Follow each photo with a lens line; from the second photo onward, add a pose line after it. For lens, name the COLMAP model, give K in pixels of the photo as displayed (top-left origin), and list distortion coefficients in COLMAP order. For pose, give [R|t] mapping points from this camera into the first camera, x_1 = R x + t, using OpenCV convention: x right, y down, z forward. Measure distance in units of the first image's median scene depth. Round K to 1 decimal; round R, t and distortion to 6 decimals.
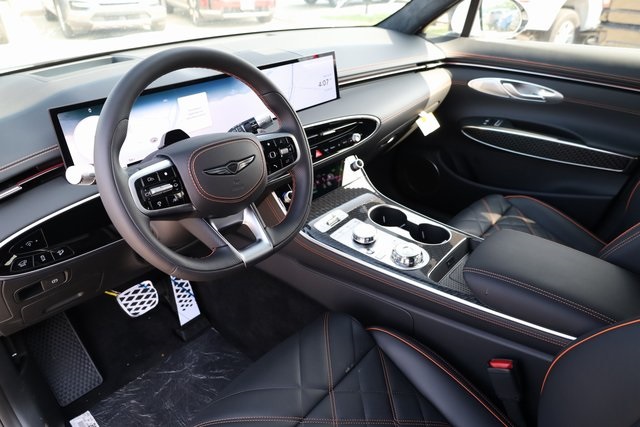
lens RADIAL K [[438.8, 0, 321.0], [0, 438.8, 210.8], [0, 0, 1]] dist [0.013659, 0.001985]
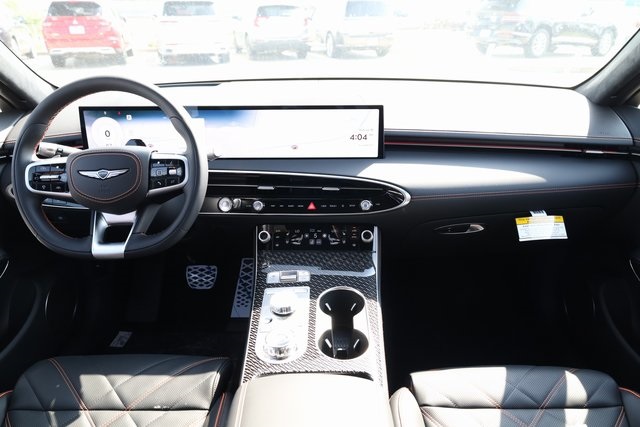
lens RADIAL K [[438.8, 0, 320.0], [0, 438.8, 215.8], [0, 0, 1]] dist [0.013659, 0.001985]
pose [[0.632463, 0.312638, -0.708695, 0.621186], [-0.368959, 0.926060, 0.079256, -0.178060], [0.681073, 0.211352, 0.701049, 0.339858]]
